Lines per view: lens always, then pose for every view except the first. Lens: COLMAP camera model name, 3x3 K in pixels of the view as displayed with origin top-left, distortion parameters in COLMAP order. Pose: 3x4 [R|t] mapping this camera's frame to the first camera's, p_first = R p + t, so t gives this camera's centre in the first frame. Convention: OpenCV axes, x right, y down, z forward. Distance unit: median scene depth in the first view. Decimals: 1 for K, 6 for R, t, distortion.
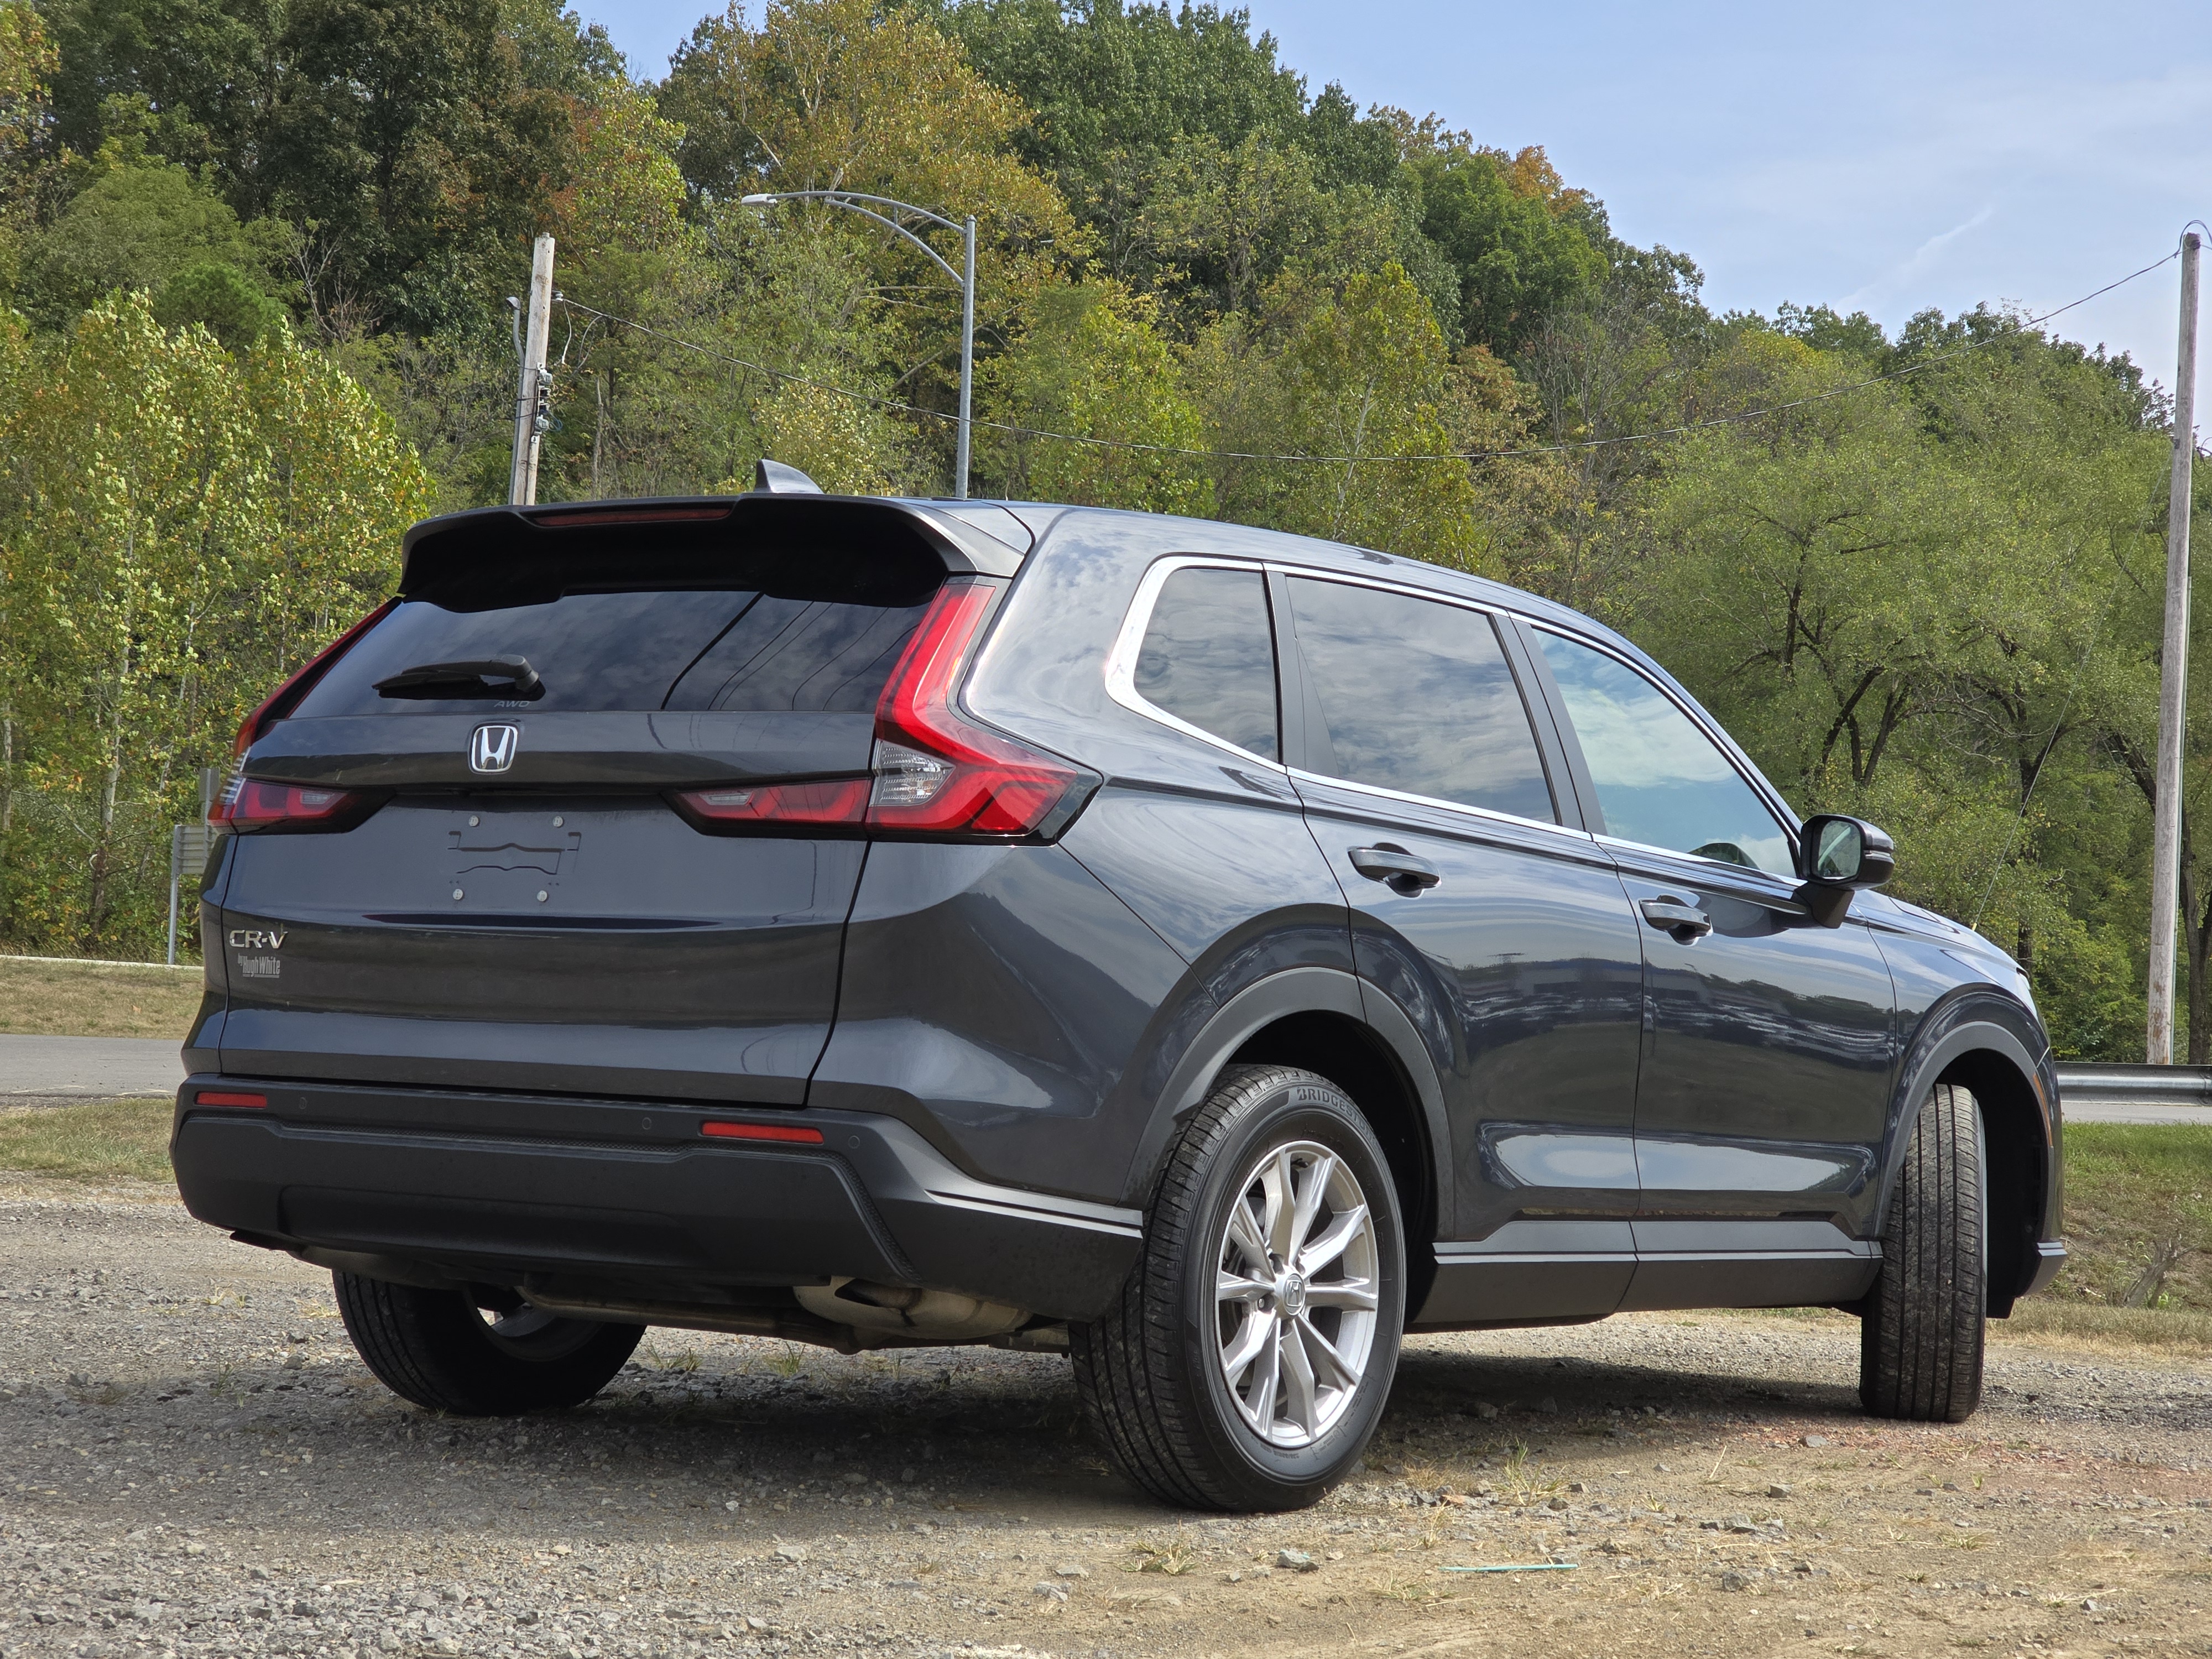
lens RADIAL K [[4386.1, 0, 1106.0], [0, 4386.1, 829.5], [0, 0, 1]] dist [-0.706720, 10.019020]
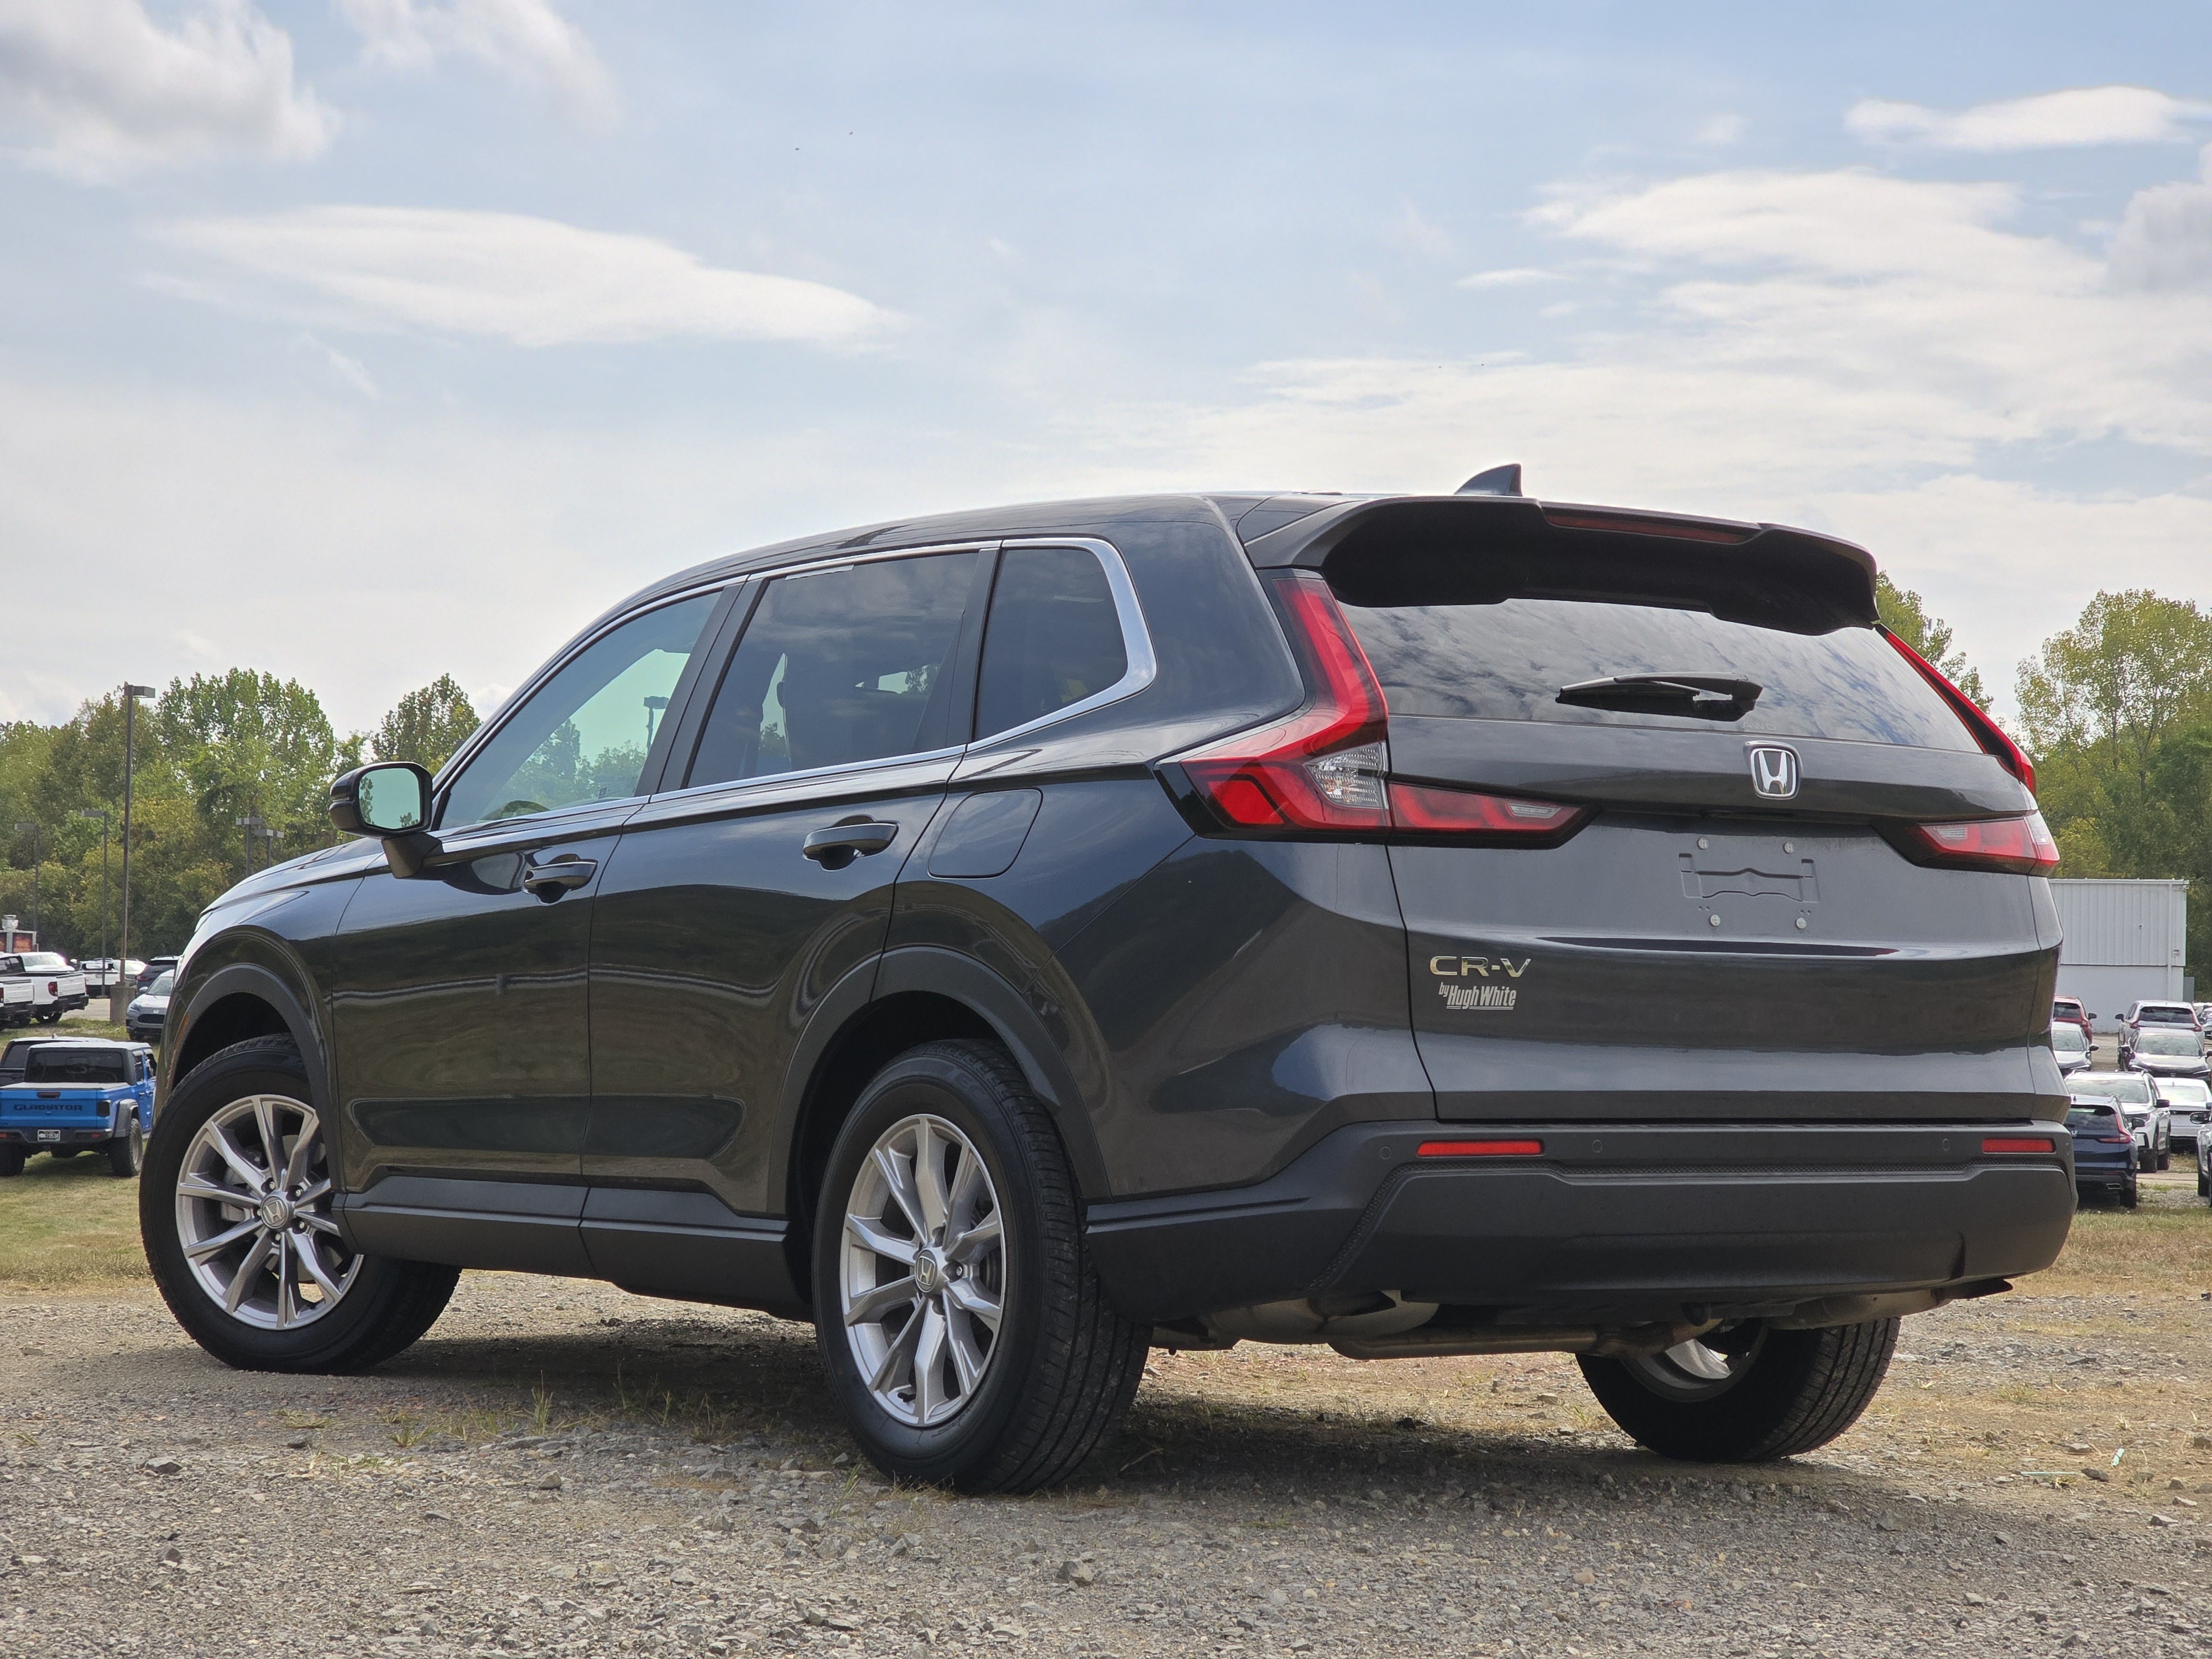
lens RADIAL K [[4196.2, 0, 1106.0], [0, 4196.2, 829.5], [0, 0, 1]] dist [-0.037921, -0.150248]
pose [[0.363939, 0.010449, 0.931364, -1.073225], [-0.045459, 0.998945, 0.006557, -0.005143], [-0.930313, -0.044725, 0.364030, 0.793374]]
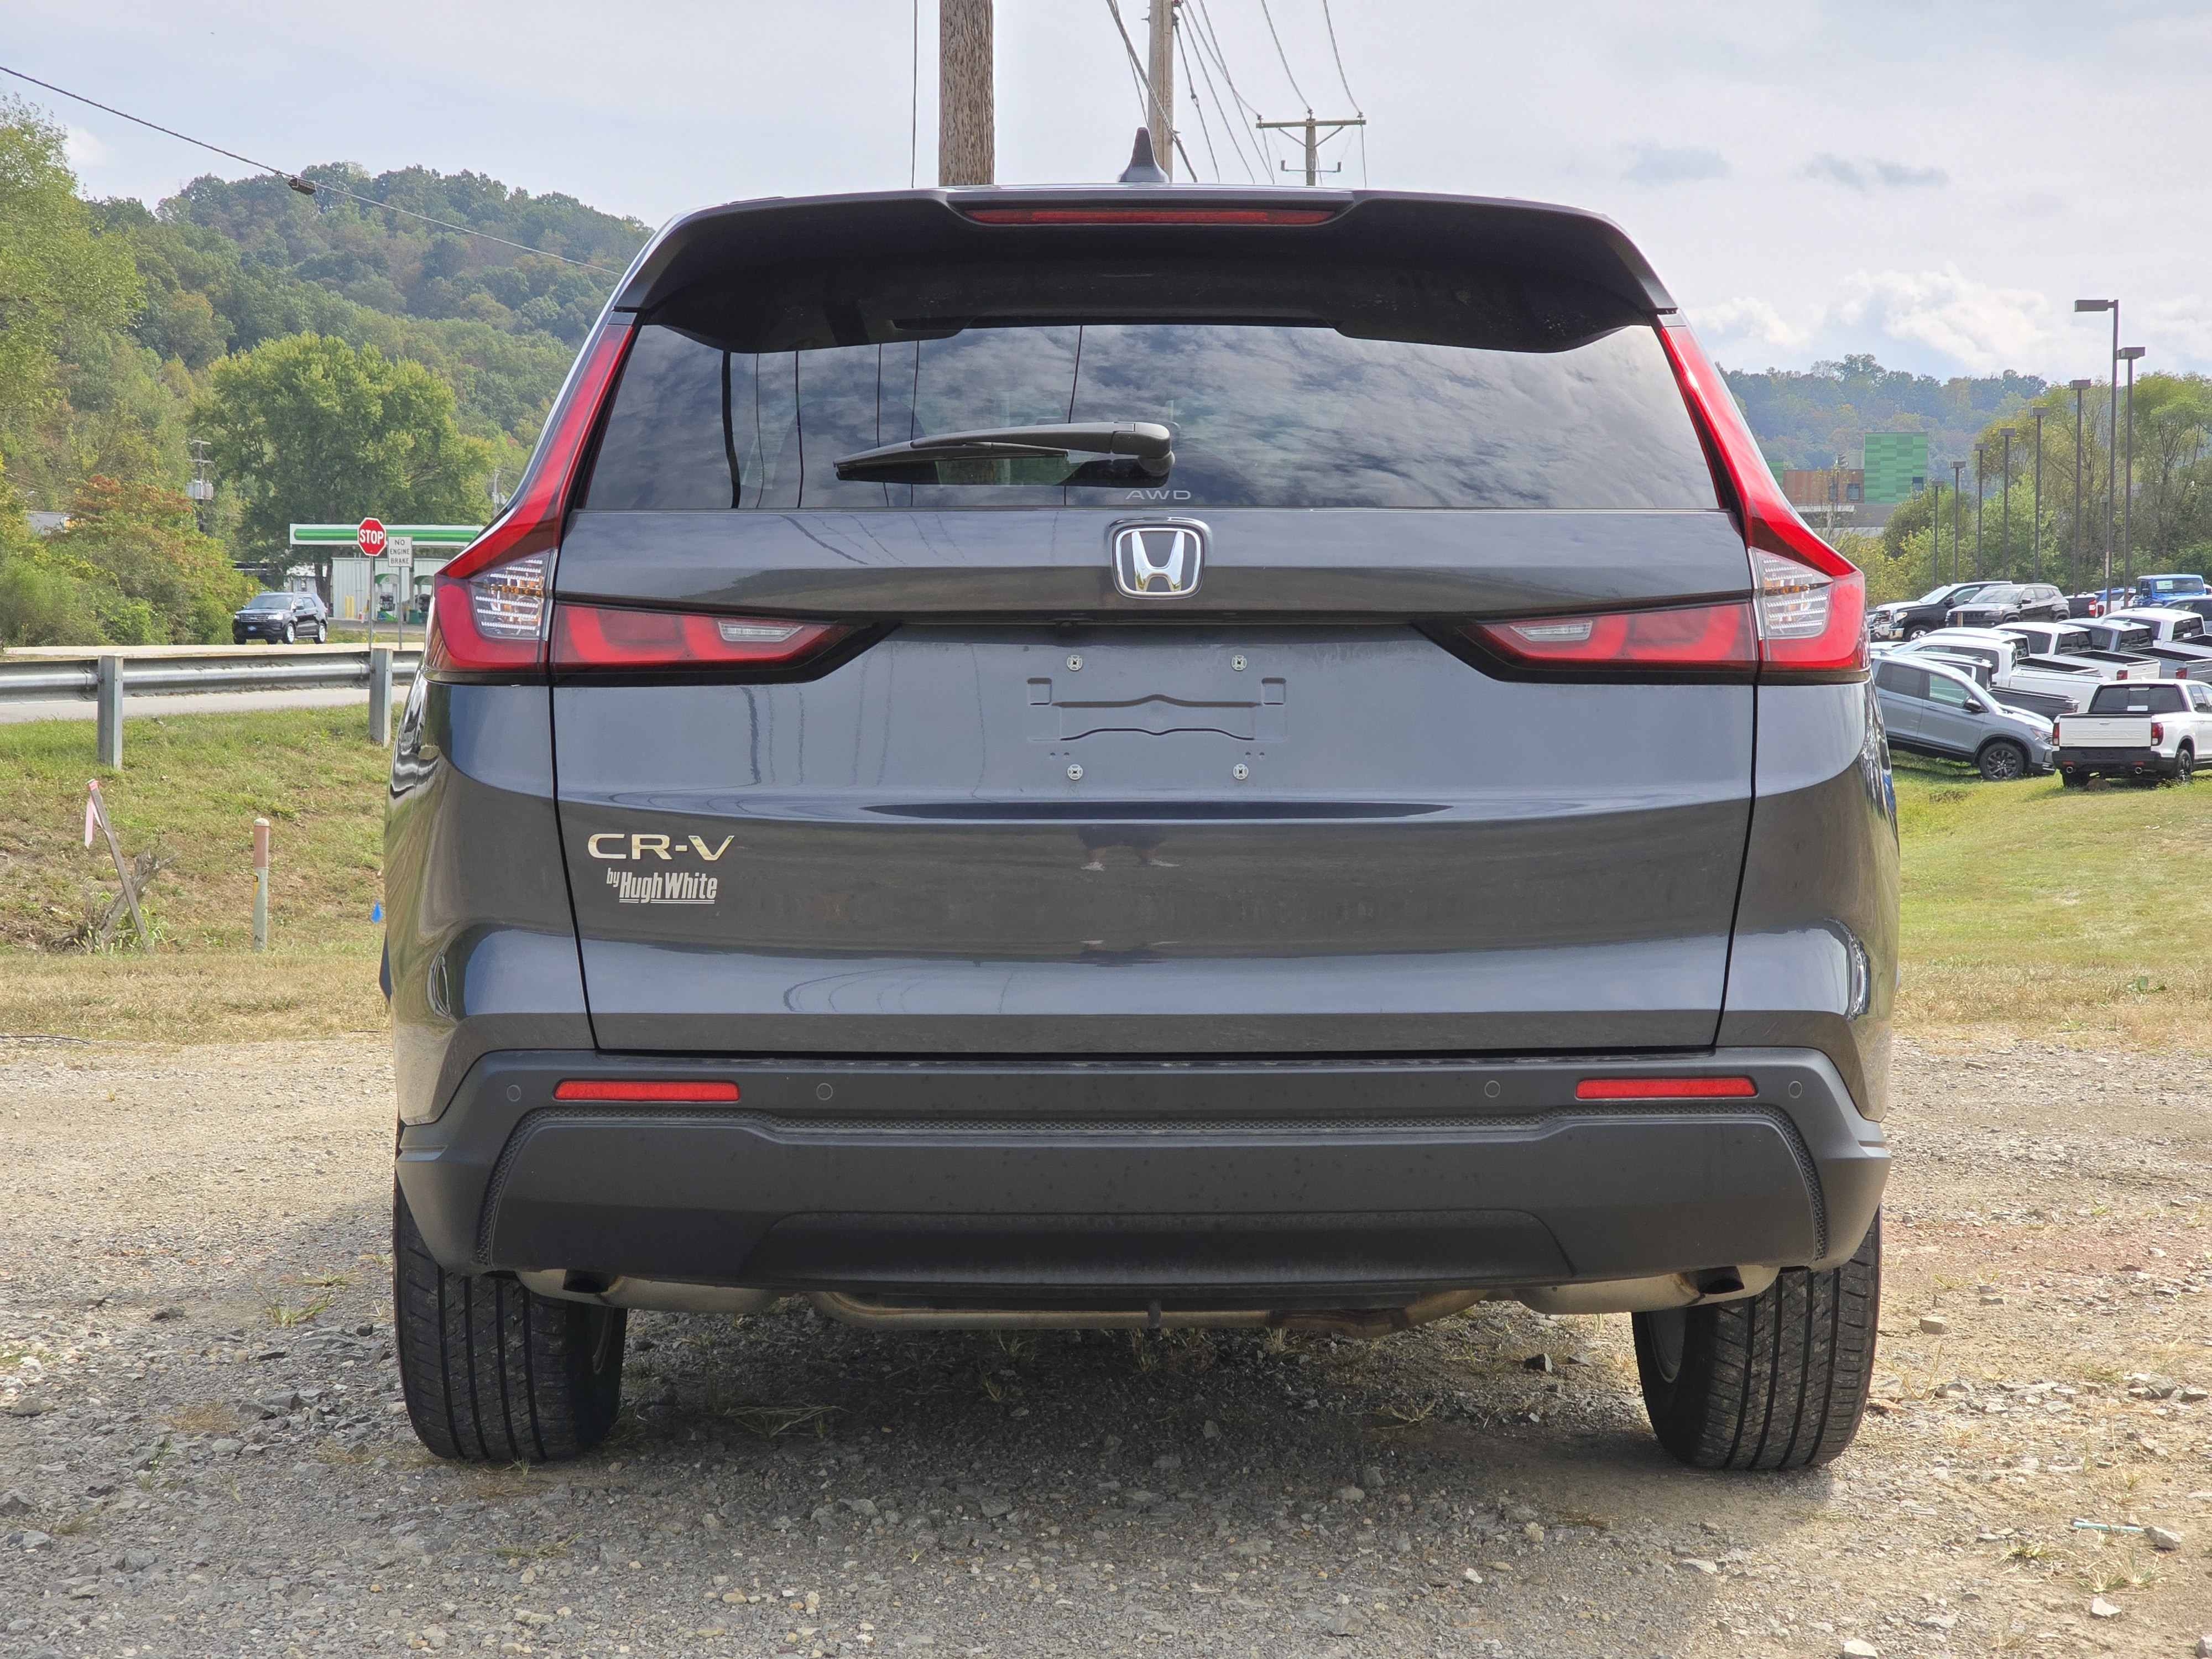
lens RADIAL K [[4386.1, 0, 1106.0], [0, 4386.1, 829.5], [0, 0, 1]] dist [-0.706720, 10.019020]
pose [[0.813331, -0.067310, 0.577894, -0.549563], [0.005359, 0.994110, 0.108246, -0.051363], [-0.581776, -0.084943, 0.808901, 0.439777]]
